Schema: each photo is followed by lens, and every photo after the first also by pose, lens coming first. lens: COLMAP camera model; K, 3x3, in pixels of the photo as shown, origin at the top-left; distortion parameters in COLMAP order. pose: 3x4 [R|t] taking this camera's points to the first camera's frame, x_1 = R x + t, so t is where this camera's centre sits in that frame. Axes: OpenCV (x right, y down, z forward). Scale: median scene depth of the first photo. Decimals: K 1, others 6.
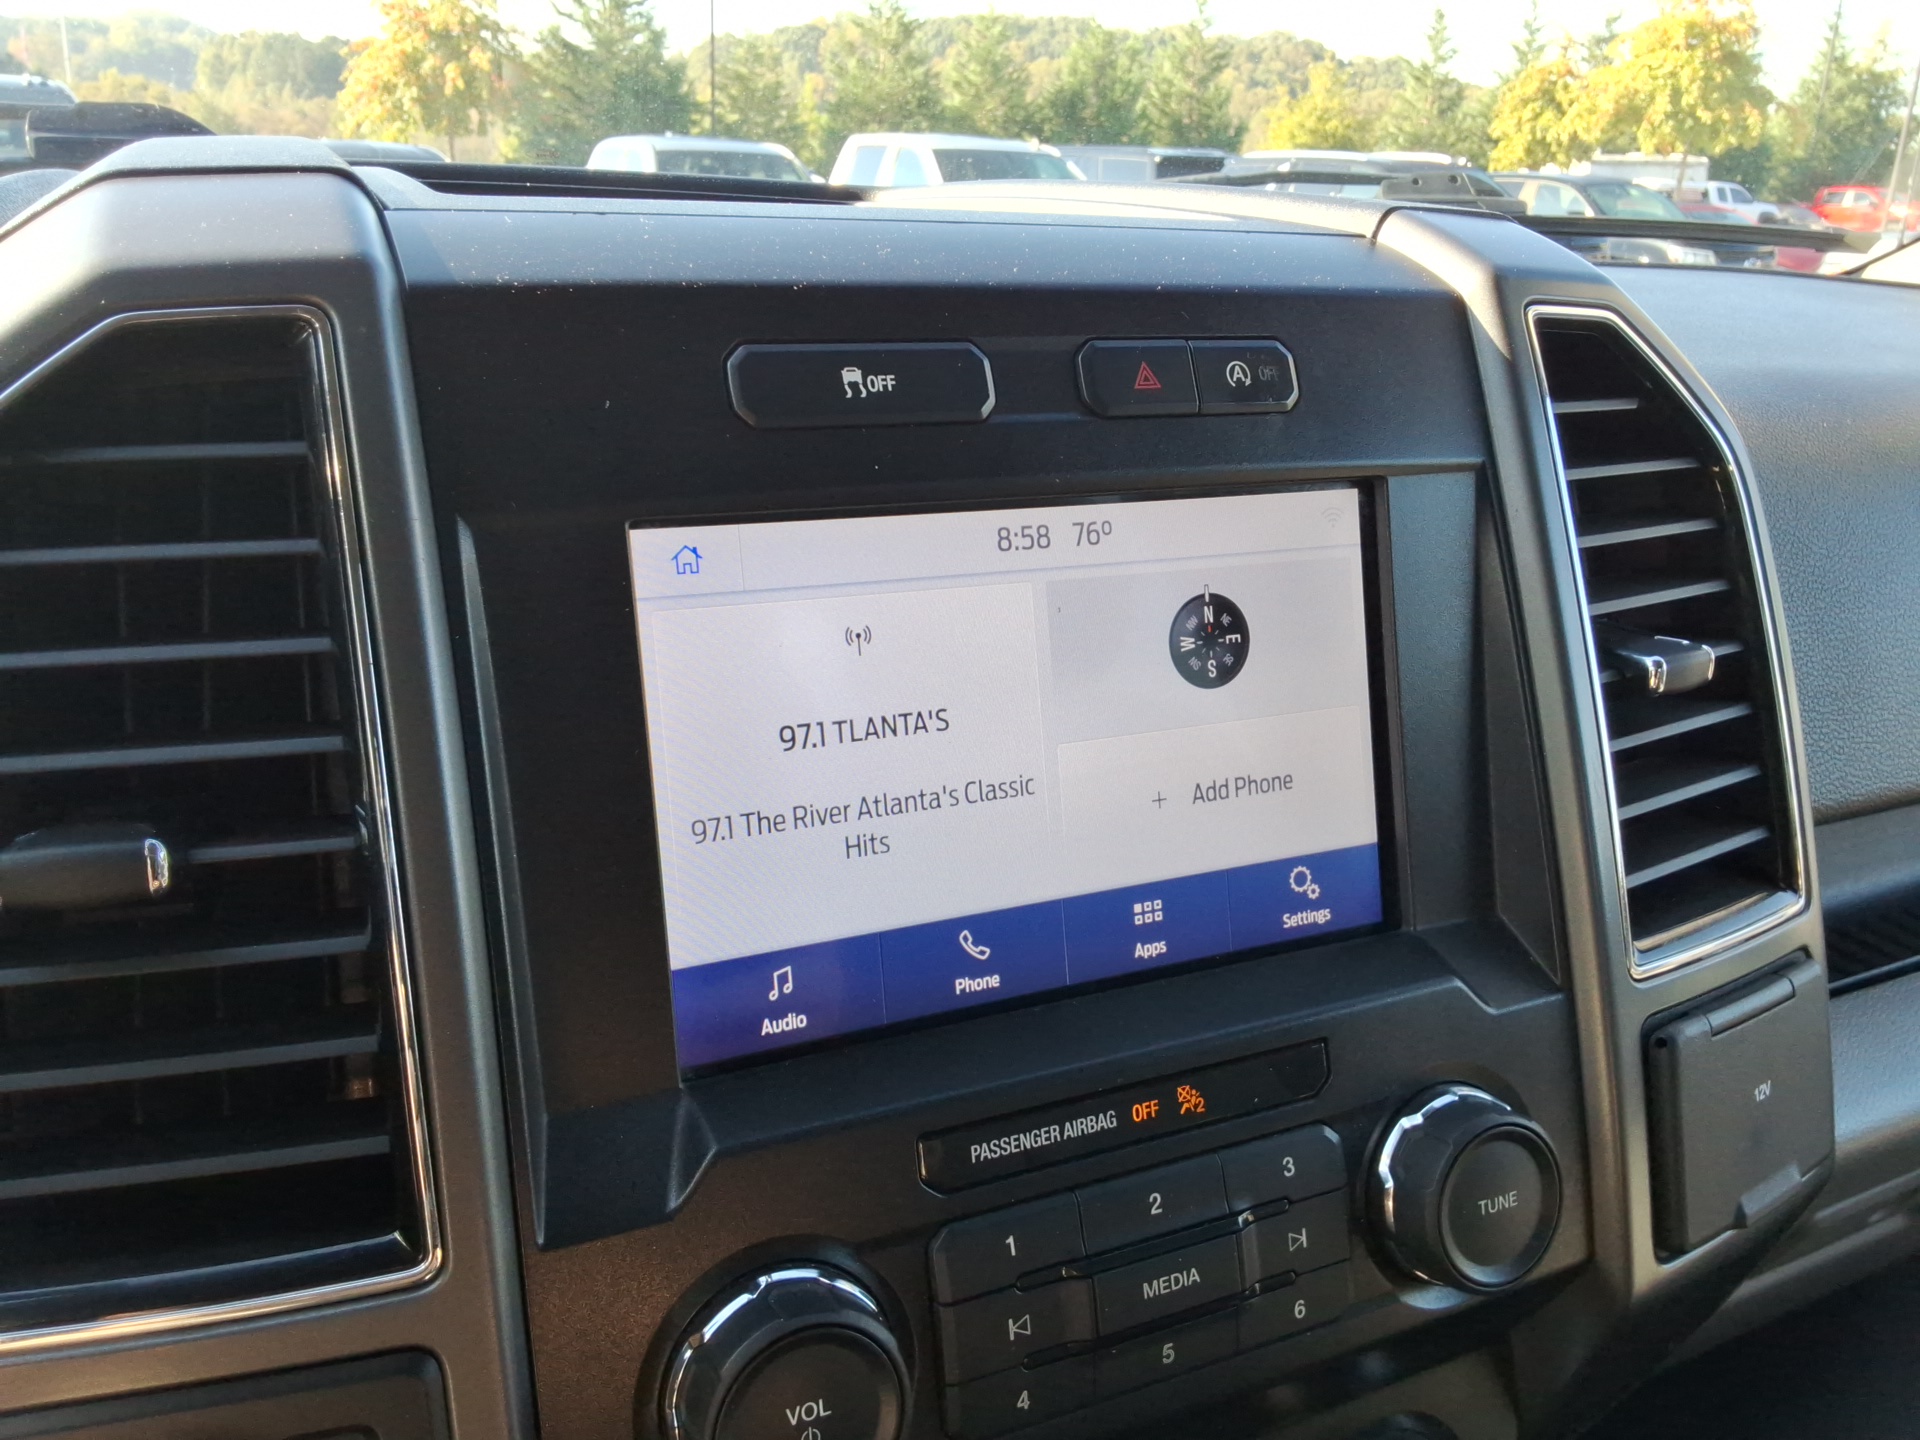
lens RADIAL K [[1547.9, 0, 987.3], [0, 1547.9, 709.5], [0, 0, 1]] dist [0.135179, -0.222372]
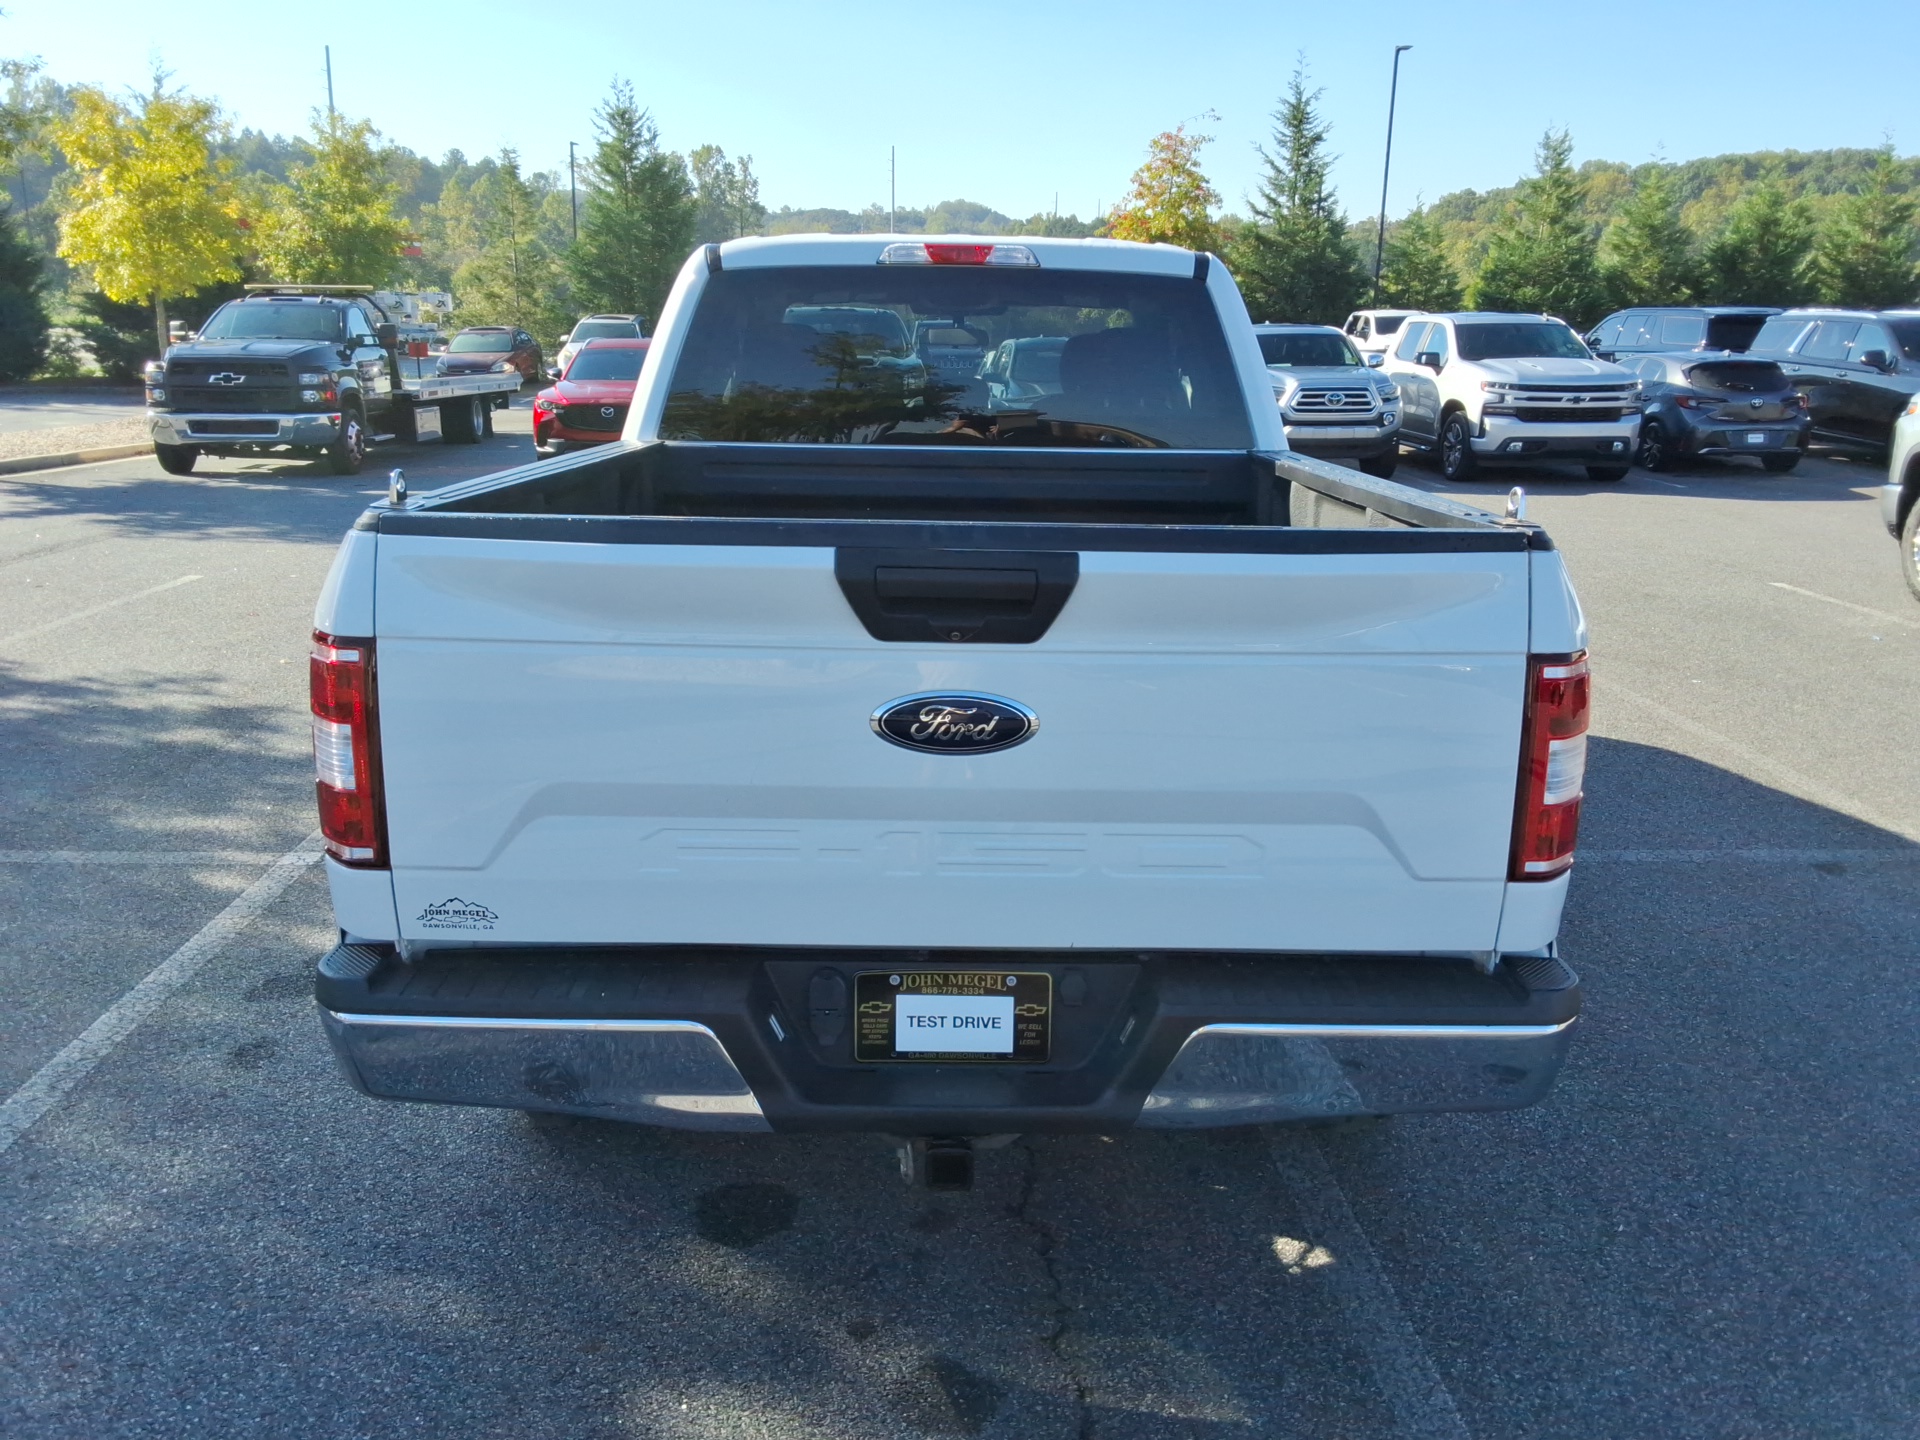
lens RADIAL K [[1538.8, 0, 978.7], [0, 1538.8, 705.9], [0, 0, 1]] dist [0.128890, -0.195499]
pose [[0.900650, 0.077547, -0.427570, 0.073883], [-0.115792, 0.991200, -0.064139, 0.038479], [0.418834, 0.107276, 0.901704, -0.131582]]
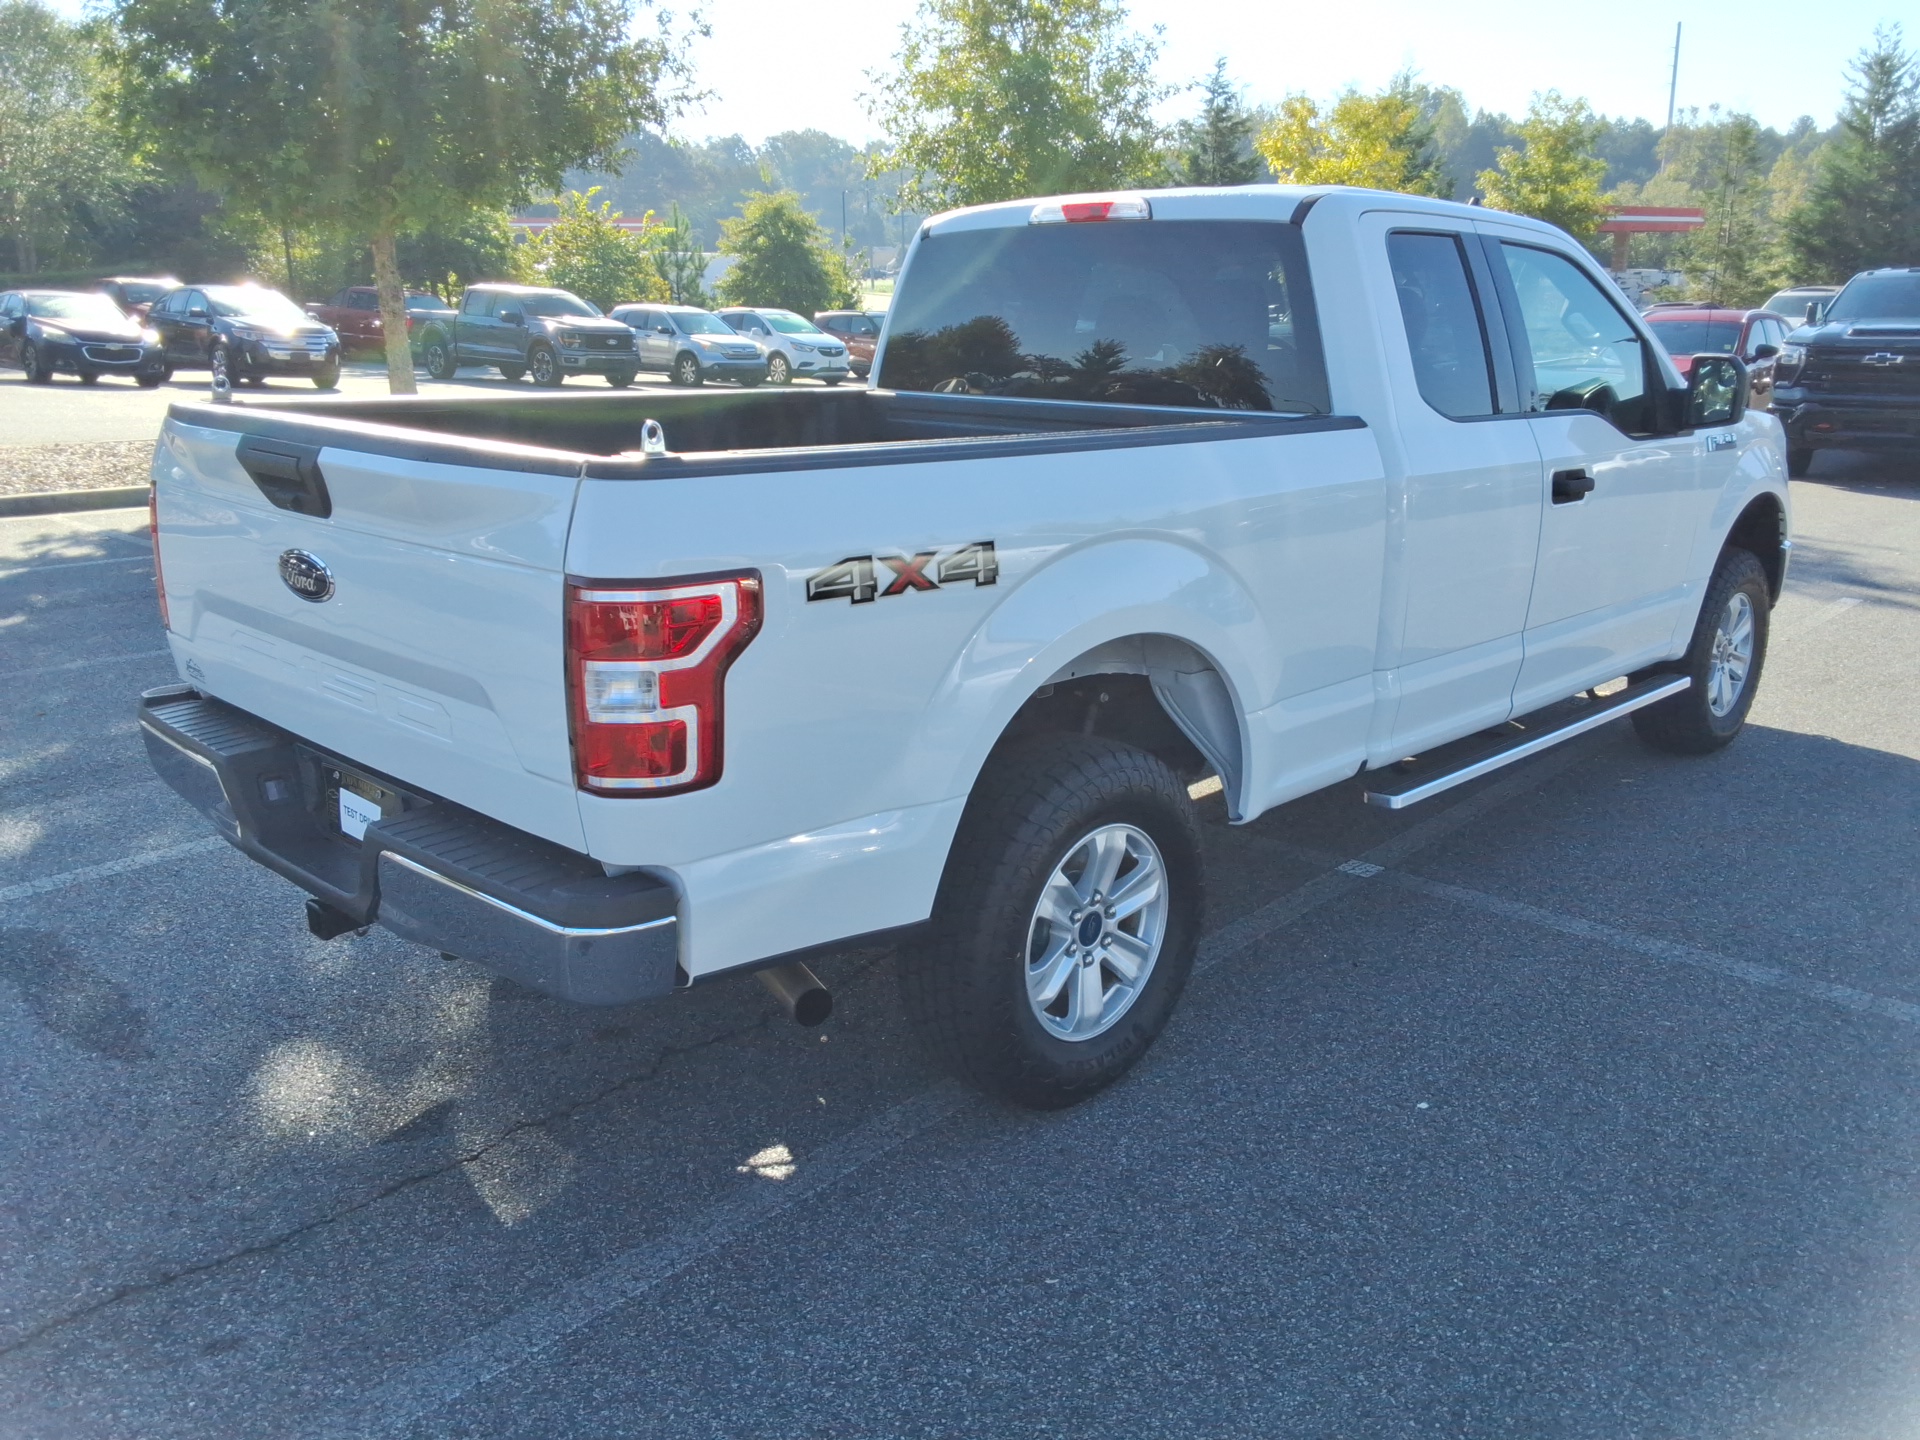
lens RADIAL K [[1538.8, 0, 978.7], [0, 1538.8, 705.9], [0, 0, 1]] dist [0.128890, -0.195499]
pose [[0.337873, 0.202539, -0.919141, 0.132399], [-0.283683, 0.953071, 0.105735, 0.023844], [0.897422, 0.225020, 0.379473, -0.076501]]
